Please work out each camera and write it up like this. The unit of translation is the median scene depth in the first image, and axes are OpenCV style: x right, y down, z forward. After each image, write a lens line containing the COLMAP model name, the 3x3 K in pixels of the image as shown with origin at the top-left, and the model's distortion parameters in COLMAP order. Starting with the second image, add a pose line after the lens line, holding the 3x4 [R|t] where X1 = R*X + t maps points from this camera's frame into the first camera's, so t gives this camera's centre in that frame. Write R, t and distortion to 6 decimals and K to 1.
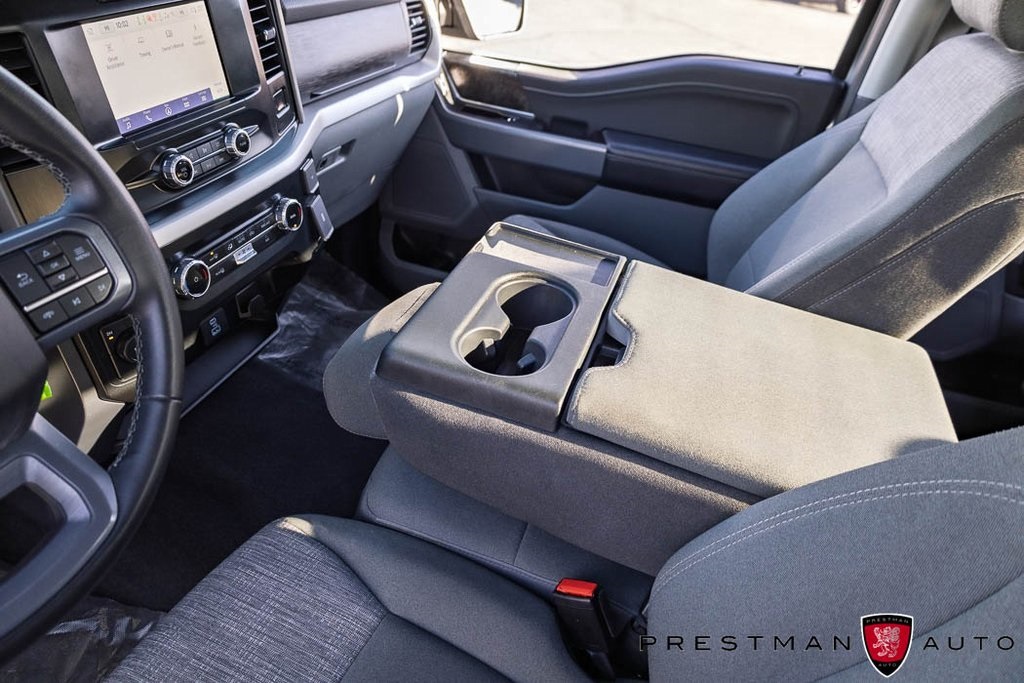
lens RADIAL K [[662.8, 0, 517.4], [0, 662.8, 334.1], [0, 0, 1]] dist [0.008186, 0.001405]
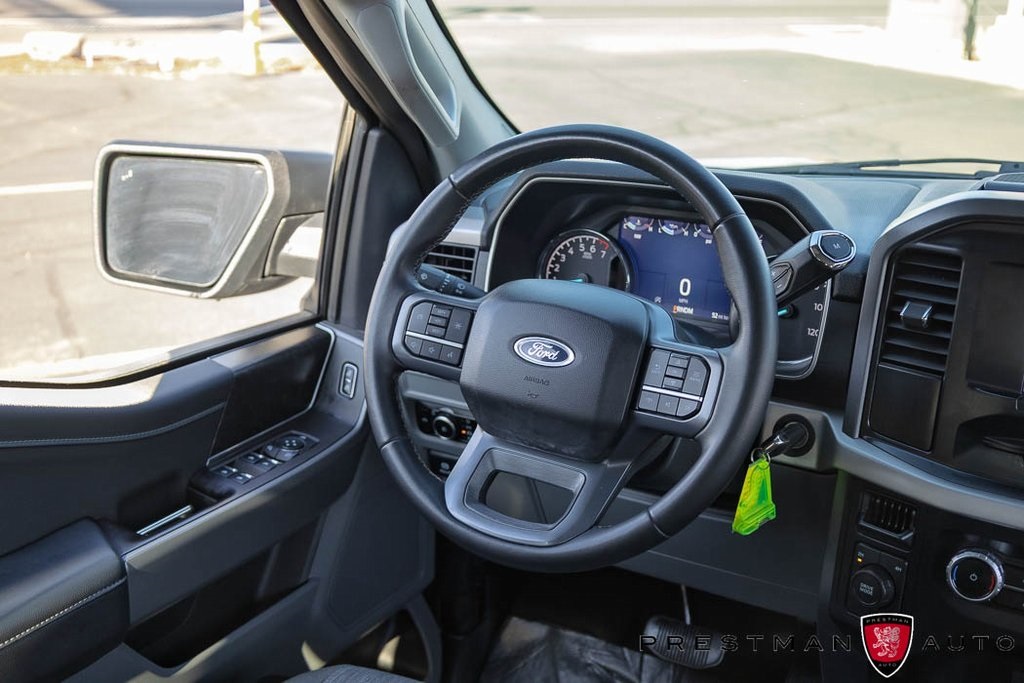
lens RADIAL K [[1146.5, 0, 515.0], [0, 1146.5, 340.8], [0, 0, 1]] dist [0.003282, 0.000000]
pose [[-0.212004, 0.182704, -0.960038, 0.723153], [-0.602811, 0.748769, 0.275615, -0.285543], [0.769203, 0.637153, -0.048607, 0.429289]]
